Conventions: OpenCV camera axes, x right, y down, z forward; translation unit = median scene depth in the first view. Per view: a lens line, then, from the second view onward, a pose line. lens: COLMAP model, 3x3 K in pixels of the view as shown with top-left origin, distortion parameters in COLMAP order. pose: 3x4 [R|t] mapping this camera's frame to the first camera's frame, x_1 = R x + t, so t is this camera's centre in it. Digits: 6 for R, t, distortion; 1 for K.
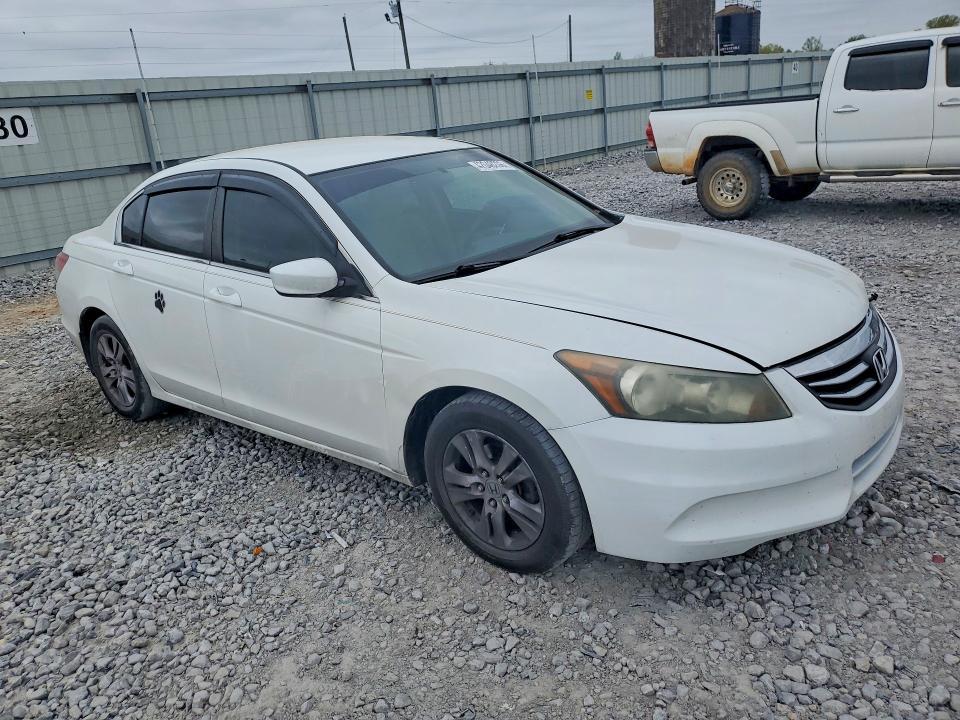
lens RADIAL K [[744.6, 0, 479.7], [0, 744.6, 358.6], [0, 0, 1]] dist [-0.000670, 0.024218]
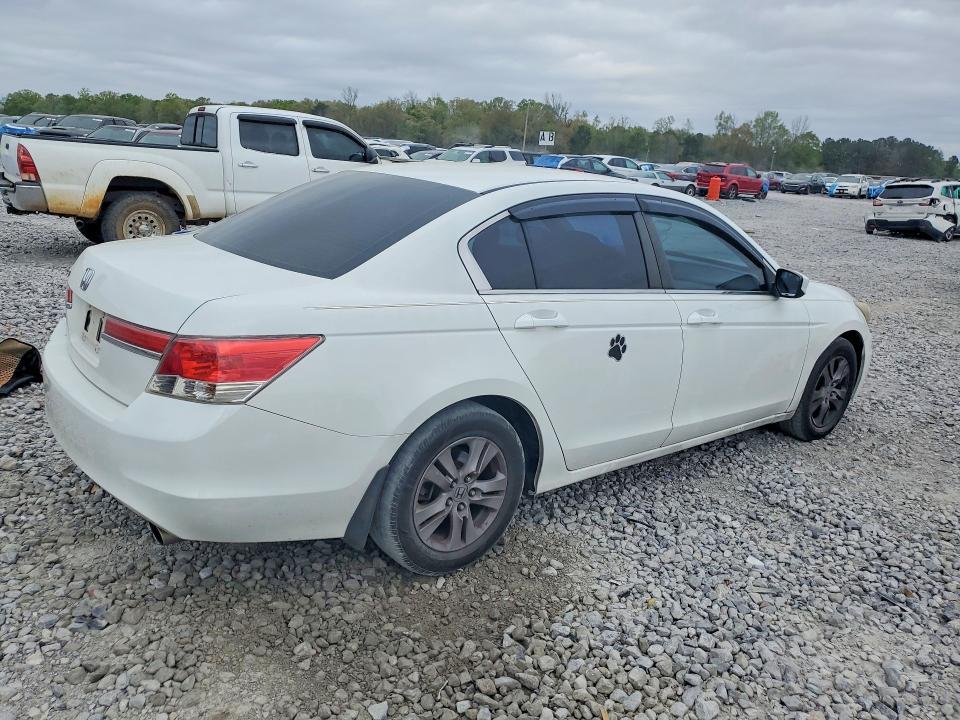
lens RADIAL K [[744.6, 0, 475.6], [0, 744.6, 365.6], [0, 0, 1]] dist [-0.000670, 0.024218]
pose [[0.196291, -0.162595, 0.966971, -0.543418], [0.220370, 0.968243, 0.118074, -0.081574], [-0.955462, 0.189915, 0.225888, 0.413480]]
